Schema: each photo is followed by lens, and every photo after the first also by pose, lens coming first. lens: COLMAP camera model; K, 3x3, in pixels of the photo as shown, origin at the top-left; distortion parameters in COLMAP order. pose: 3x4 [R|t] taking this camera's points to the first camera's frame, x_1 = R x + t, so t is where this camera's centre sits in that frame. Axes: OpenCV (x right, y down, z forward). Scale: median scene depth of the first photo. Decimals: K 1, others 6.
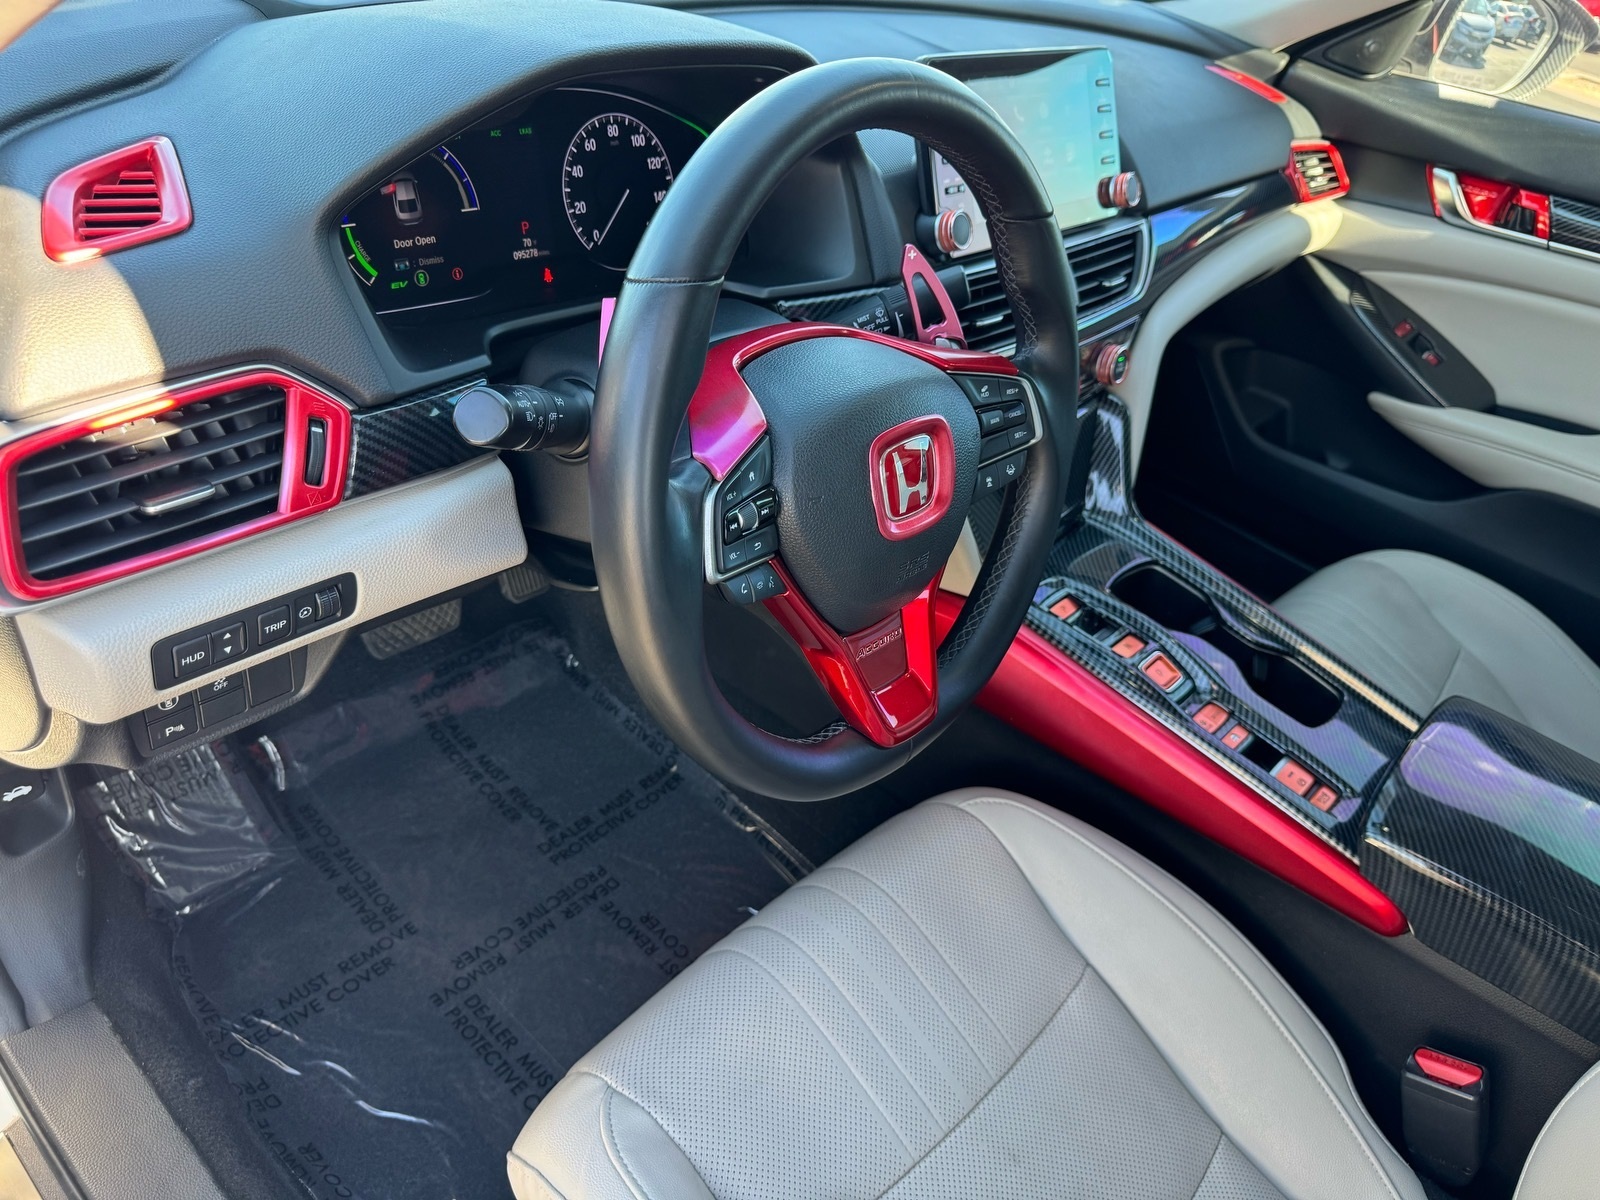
lens RADIAL K [[1135.9, 0, 791.7], [0, 1135.9, 602.2], [0, 0, 1]] dist [0.046649, -0.065286]
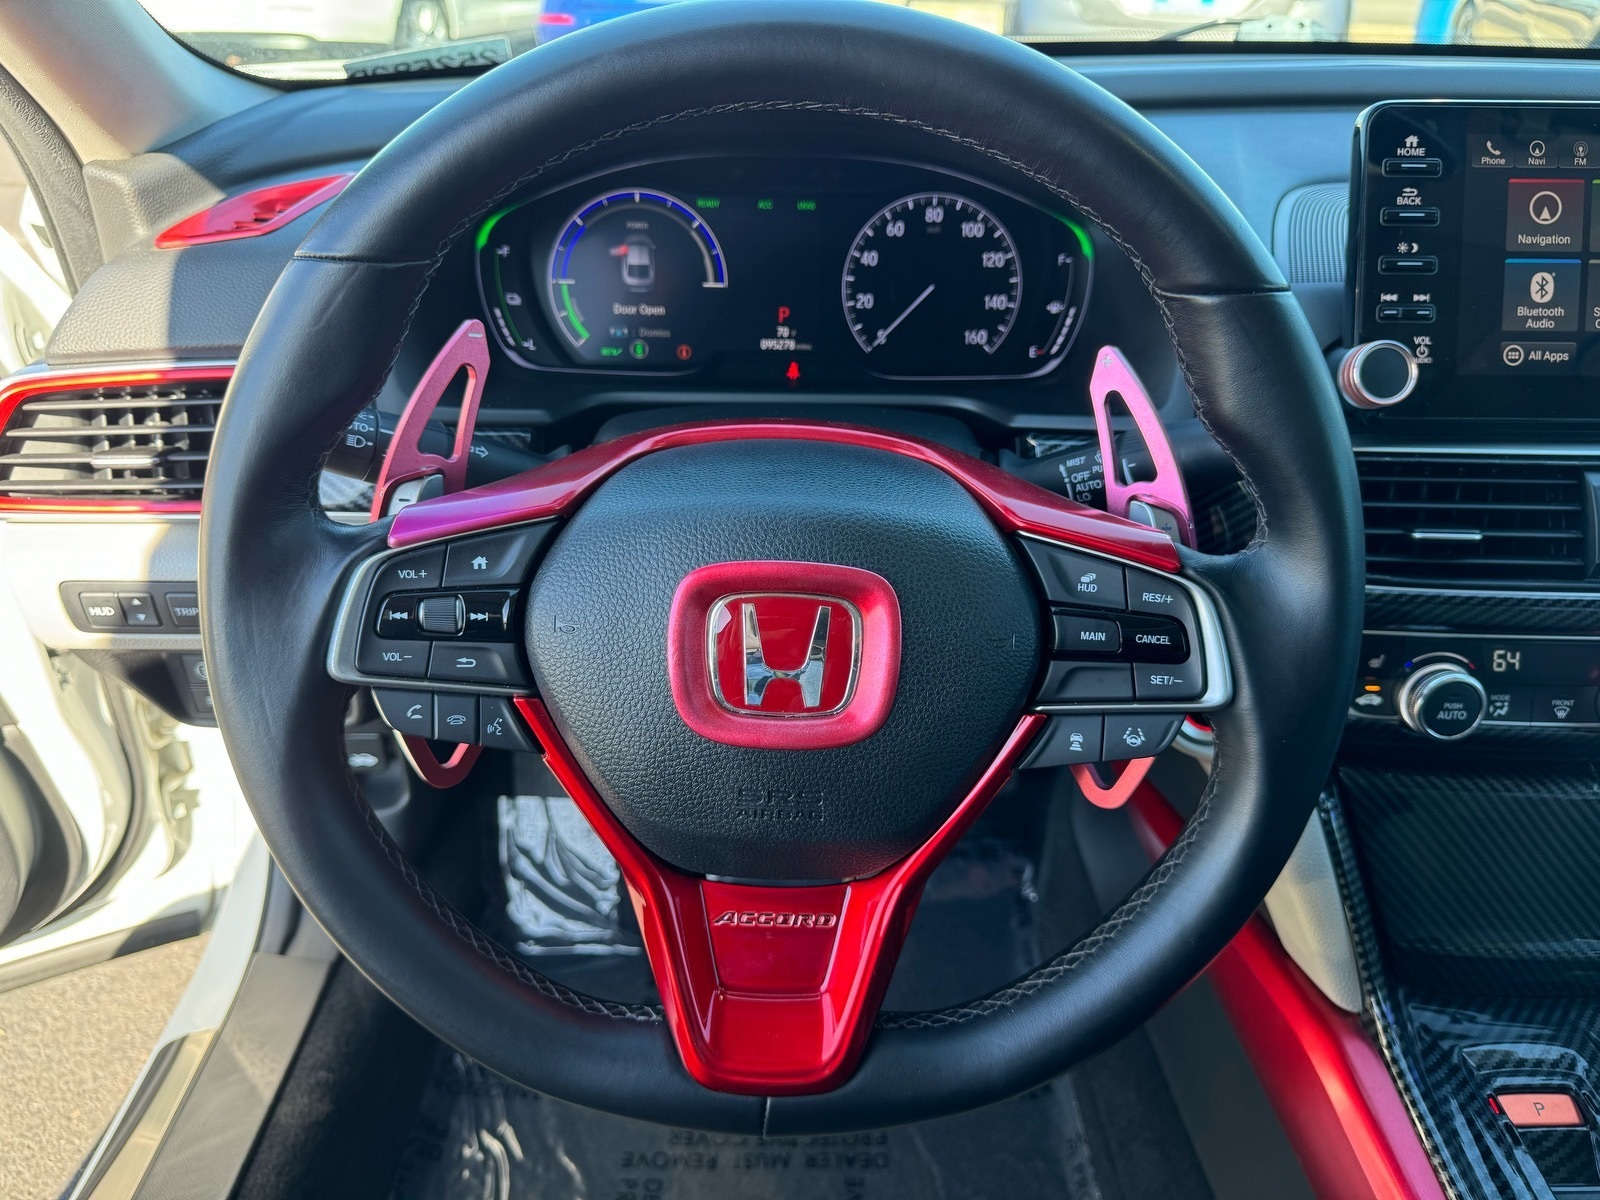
lens RADIAL K [[1135.9, 0, 795.5], [0, 1135.9, 628.5], [0, 0, 1]] dist [0.046649, -0.065286]
pose [[0.663786, 0.232678, -0.710808, 0.425155], [-0.354979, 0.934524, -0.025587, -0.087259], [0.658314, 0.269306, 0.702920, 0.458827]]
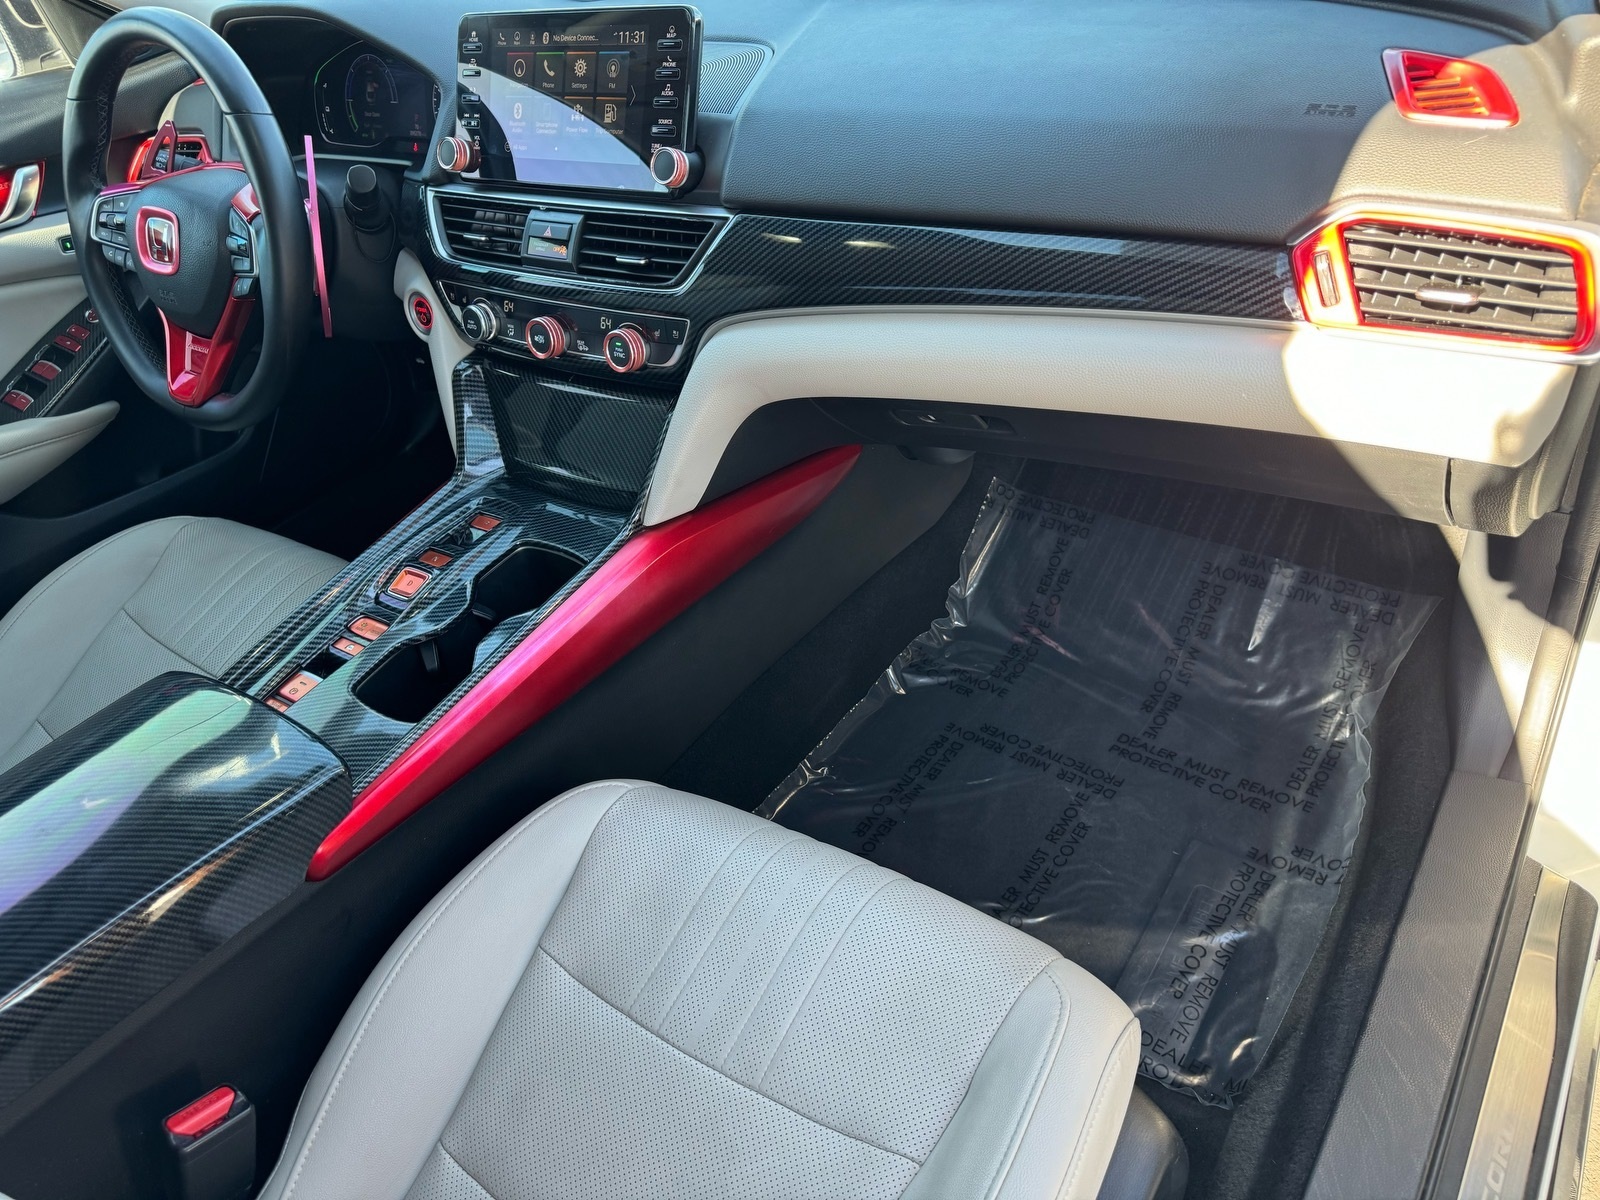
lens RADIAL K [[1135.9, 0, 814.9], [0, 1135.9, 607.5], [0, 0, 1]] dist [0.046649, -0.065286]
pose [[0.114365, 0.431799, -0.894690, 1.610414], [-0.460736, 0.820941, 0.337311, -0.556752], [0.880138, 0.373639, 0.292832, 1.254749]]
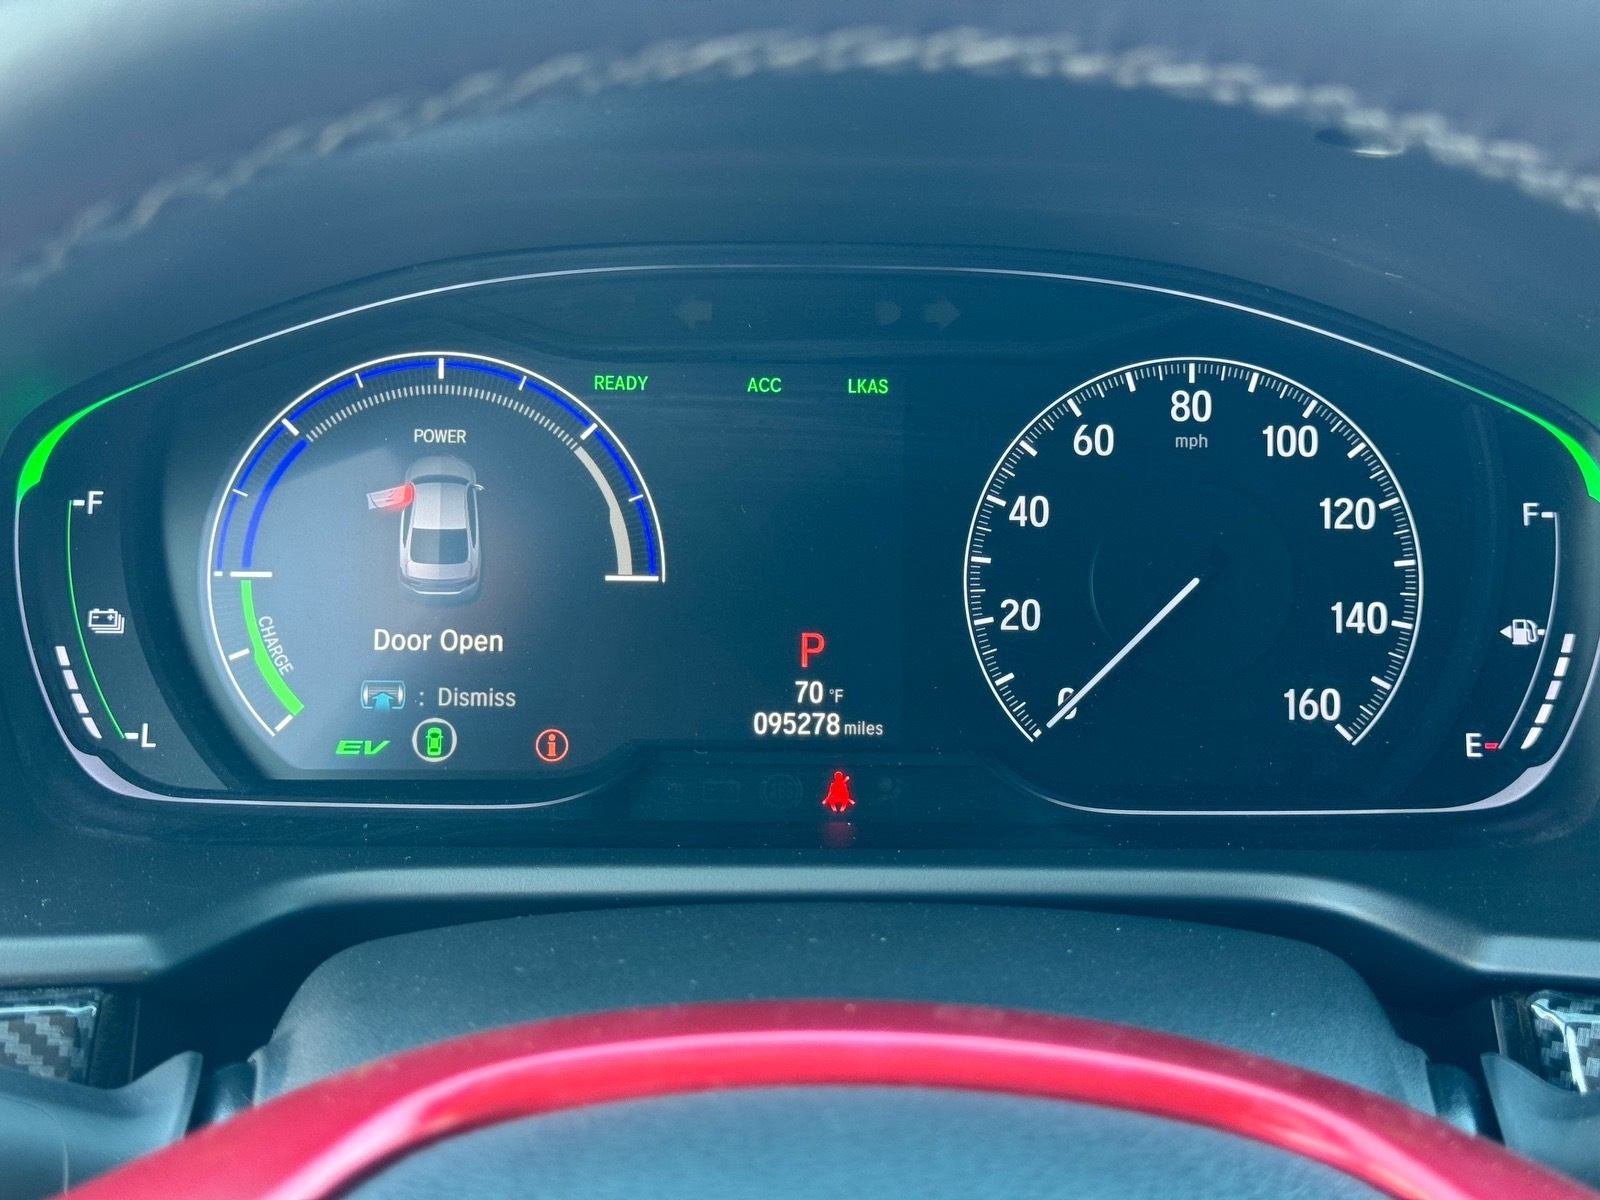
lens RADIAL K [[2249.6, 0, 787.0], [0, 2249.6, 643.2], [0, 0, 1]] dist [0.033410, 0.000000]
pose [[0.666832, 0.047165, -0.743714, 0.241943], [-0.348462, 0.901901, -0.255242, -0.157037], [0.658718, 0.429360, 0.617852, 0.578612]]
